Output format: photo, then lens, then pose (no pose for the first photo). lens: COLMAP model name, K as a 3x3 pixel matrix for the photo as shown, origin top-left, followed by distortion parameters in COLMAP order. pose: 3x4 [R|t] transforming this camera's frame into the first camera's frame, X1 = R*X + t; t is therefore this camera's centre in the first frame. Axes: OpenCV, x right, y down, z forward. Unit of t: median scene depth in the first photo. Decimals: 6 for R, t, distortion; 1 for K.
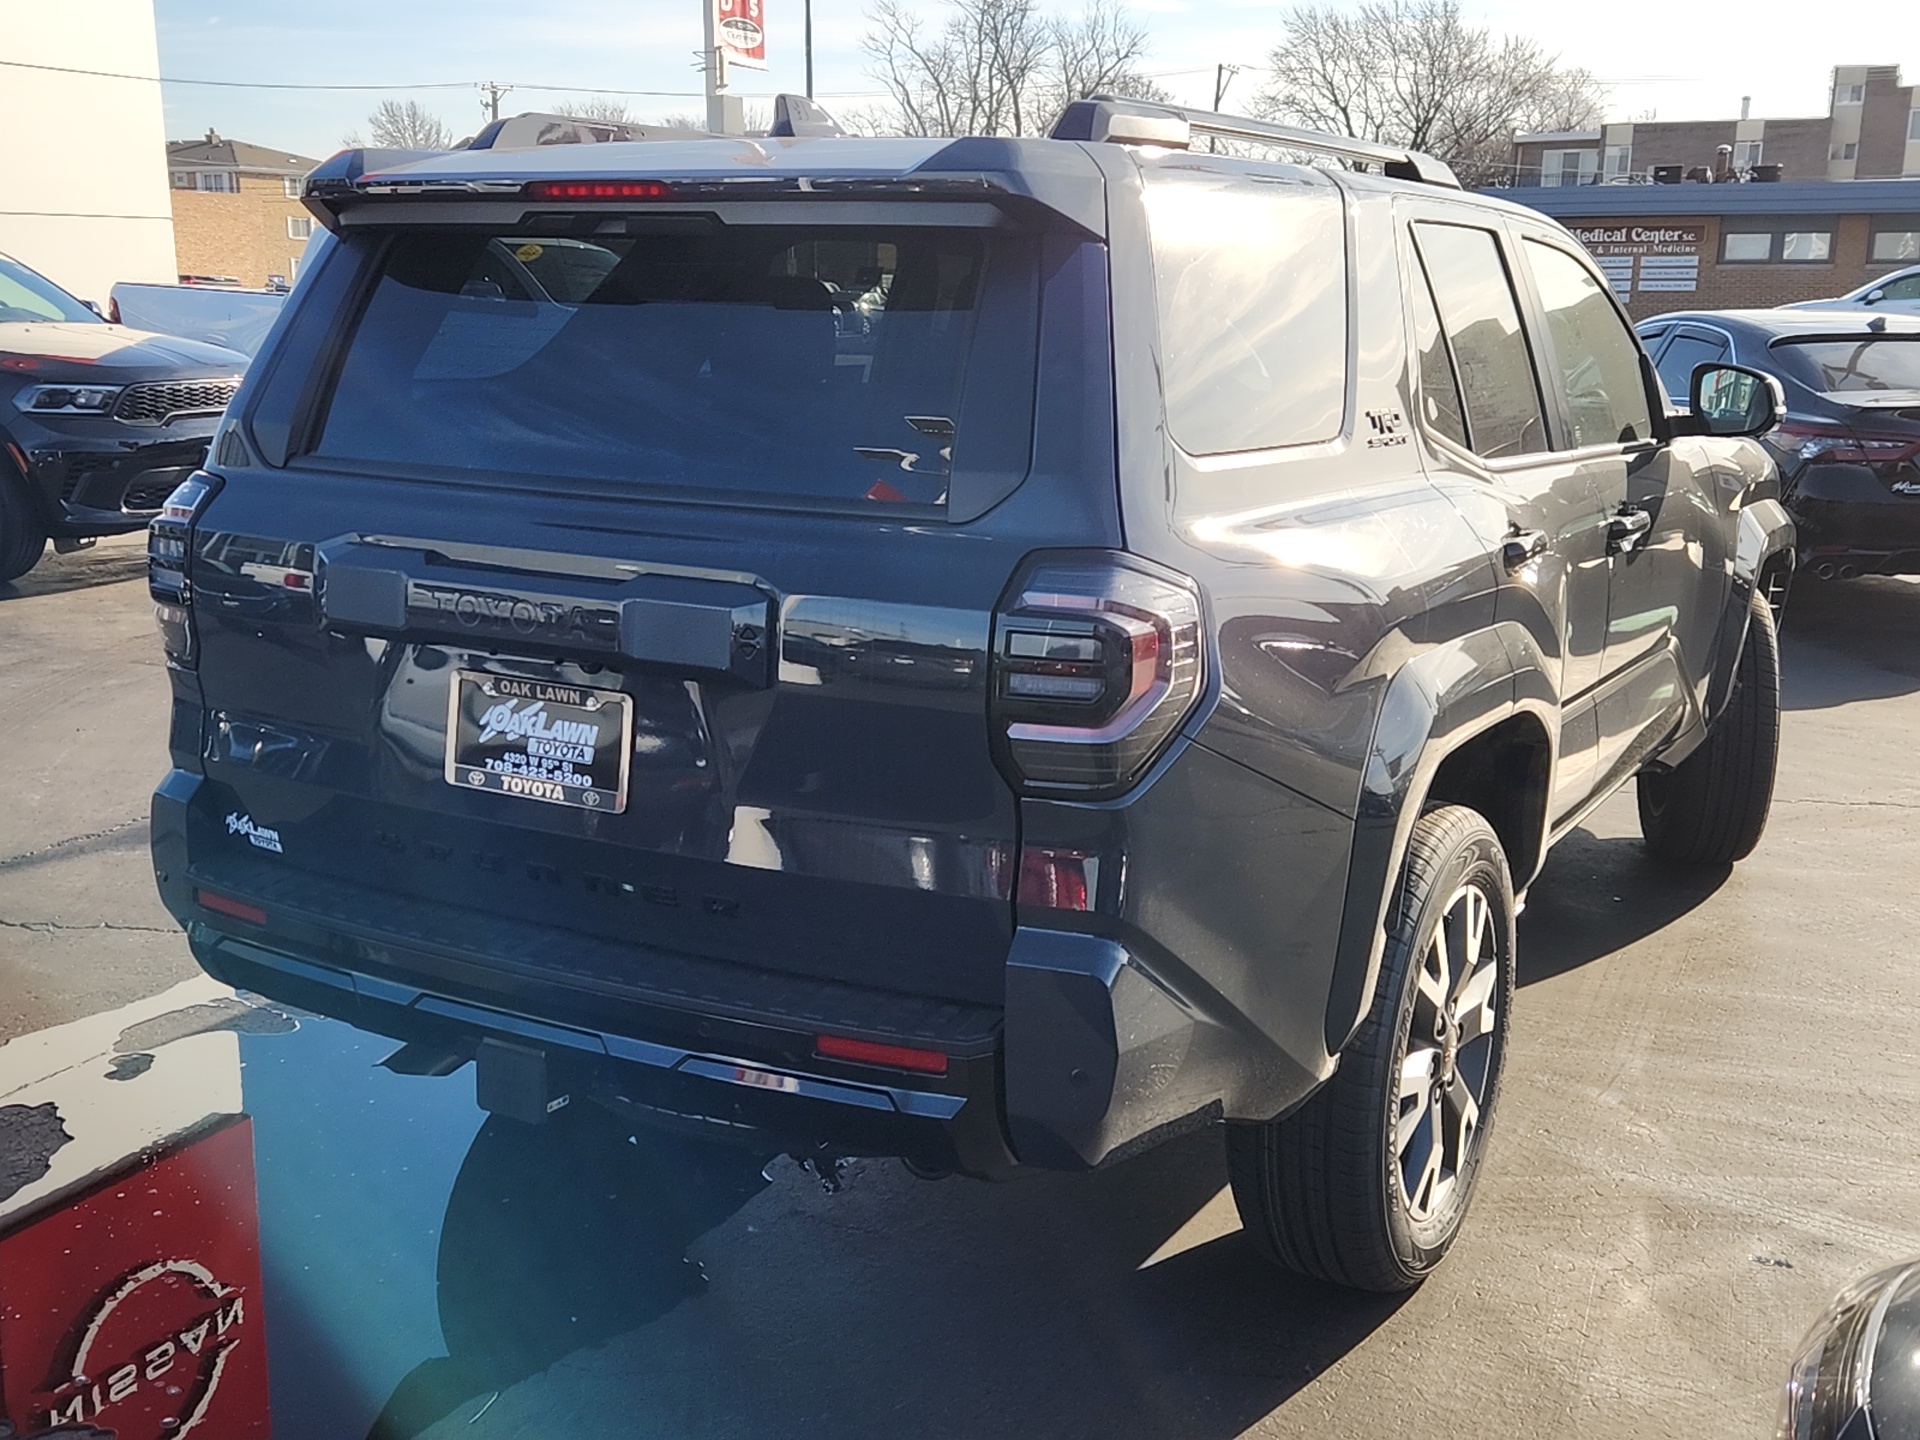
lens RADIAL K [[1938.1, 0, 960.0], [0, 1938.1, 720.0], [0, 0, 1]] dist [0.086393, -0.143416]
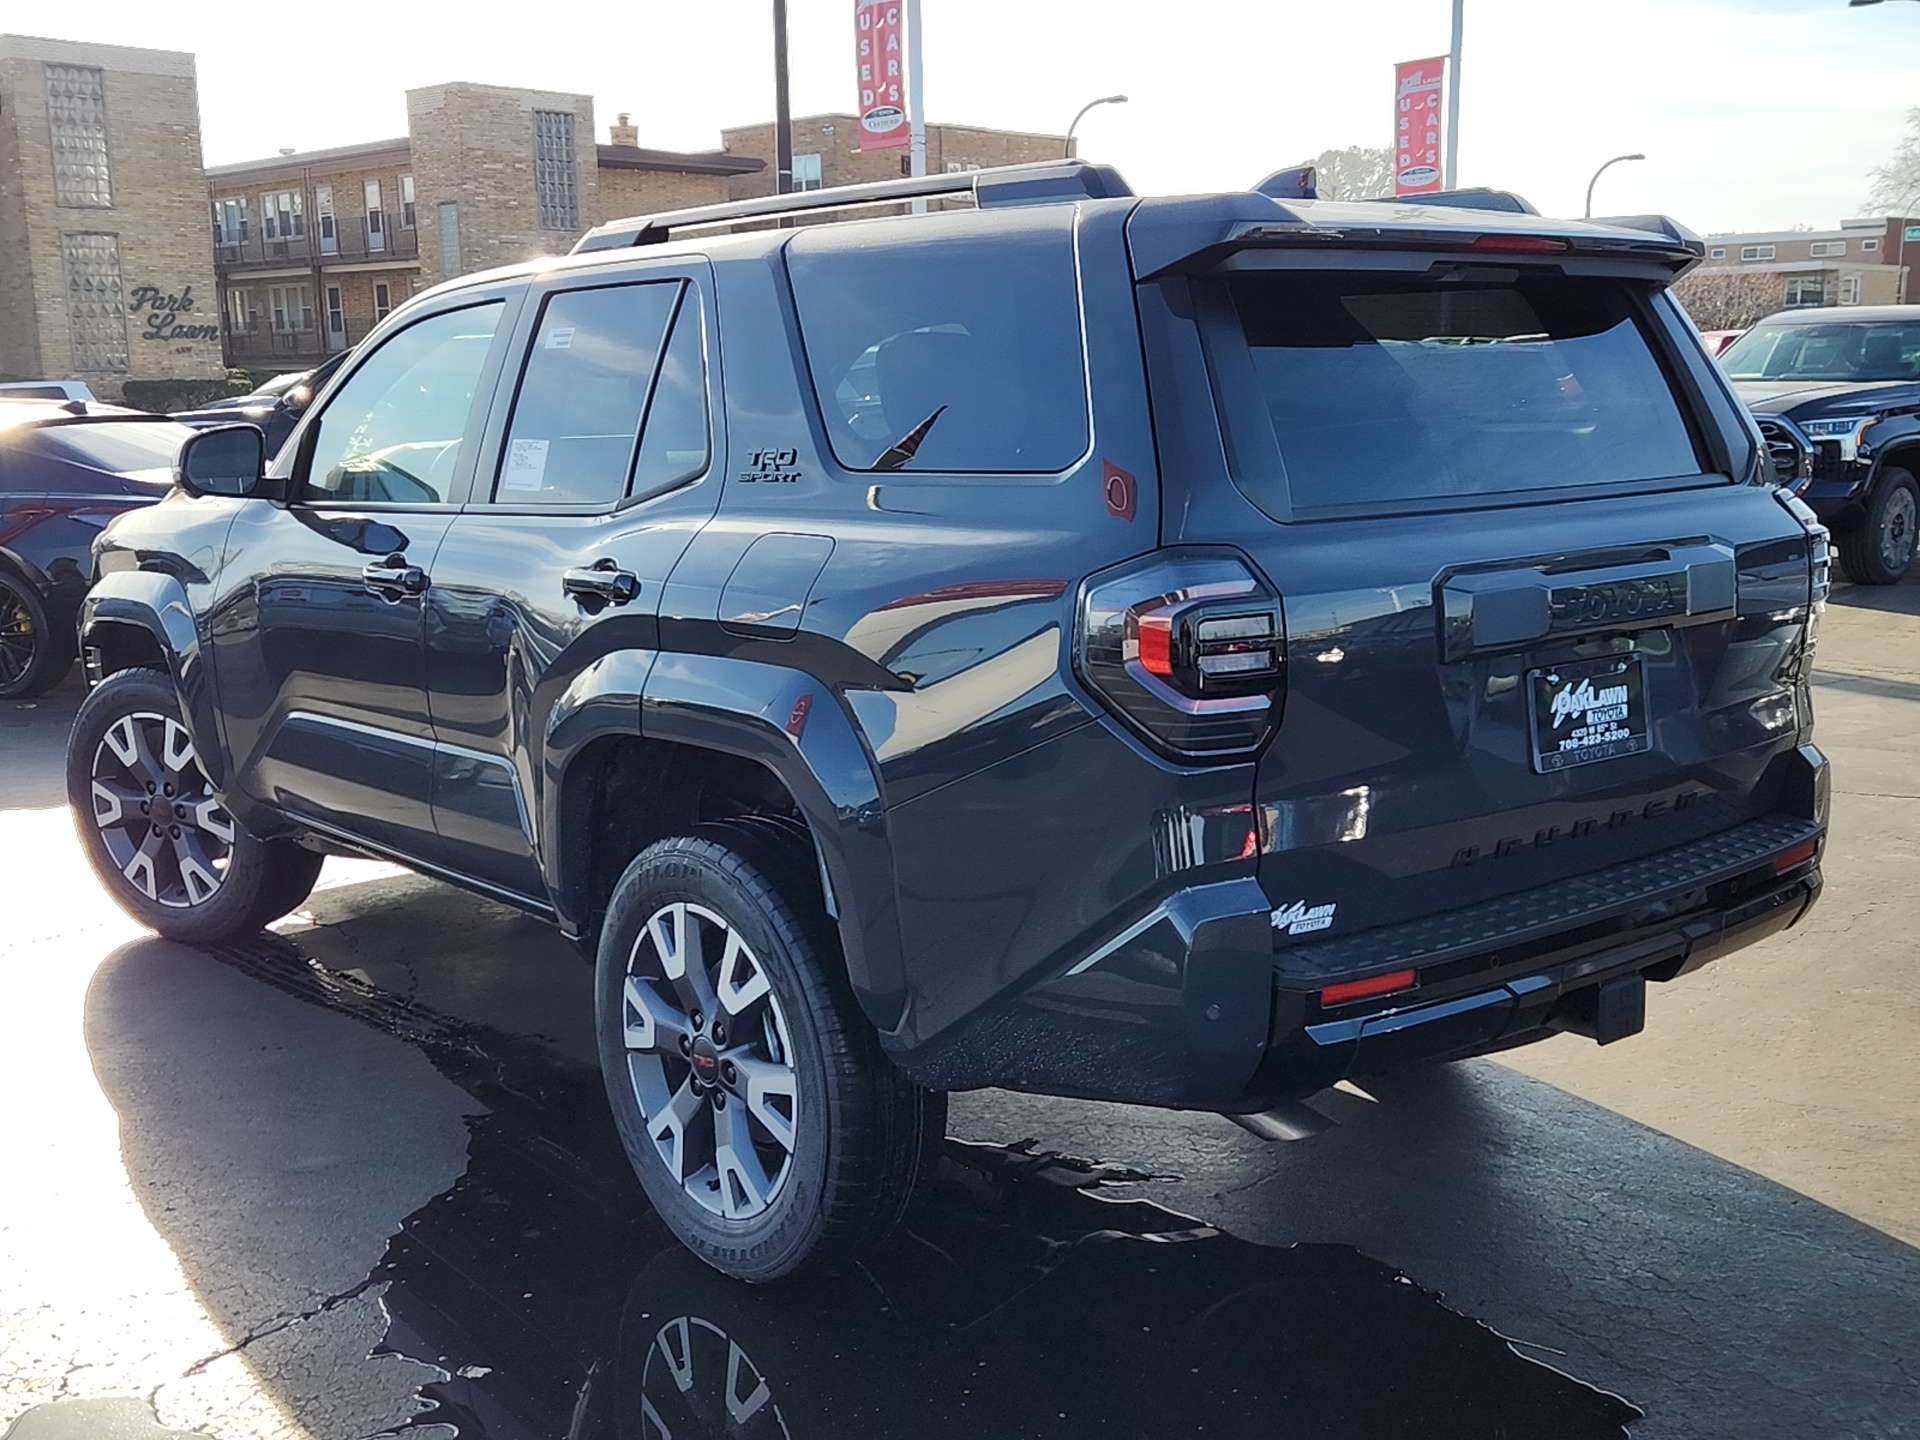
lens RADIAL K [[1916.6, 0, 960.0], [0, 1916.6, 720.0], [0, 0, 1]] dist [0.112535, -0.167464]
pose [[0.352880, -0.173743, 0.919396, -1.420600], [0.217192, 0.970980, 0.100129, -0.183251], [-0.910112, 0.164352, 0.380375, 0.905282]]
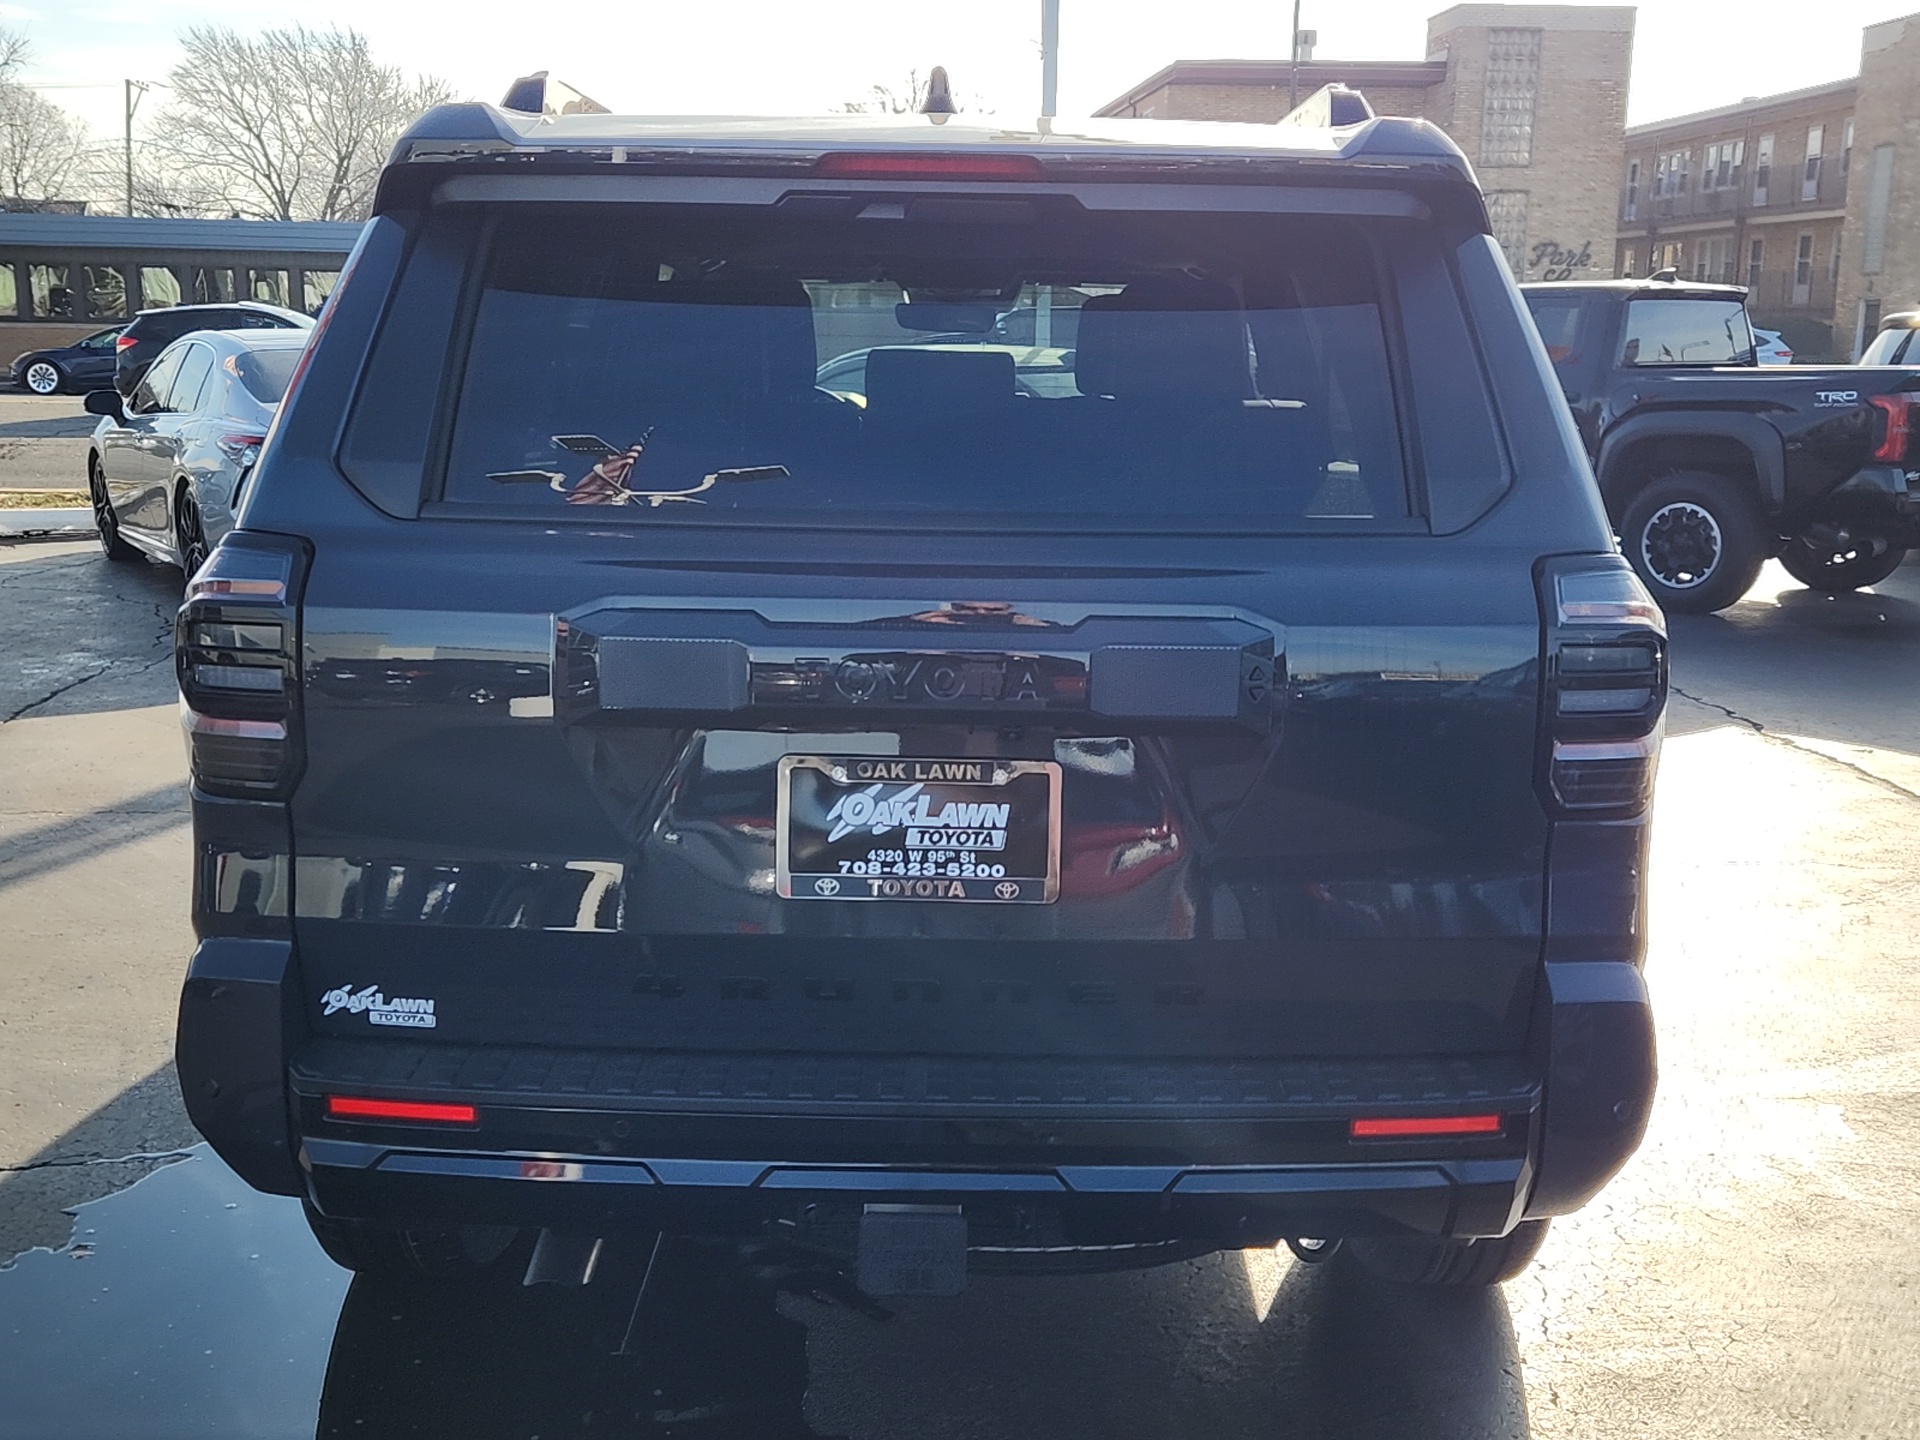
lens RADIAL K [[1938.1, 0, 960.0], [0, 1938.1, 720.0], [0, 0, 1]] dist [0.086393, -0.143416]
pose [[0.870177, -0.091103, 0.484245, -0.595779], [0.099319, 0.995017, 0.008722, -0.041395], [-0.482626, 0.040505, 0.874889, 0.272708]]
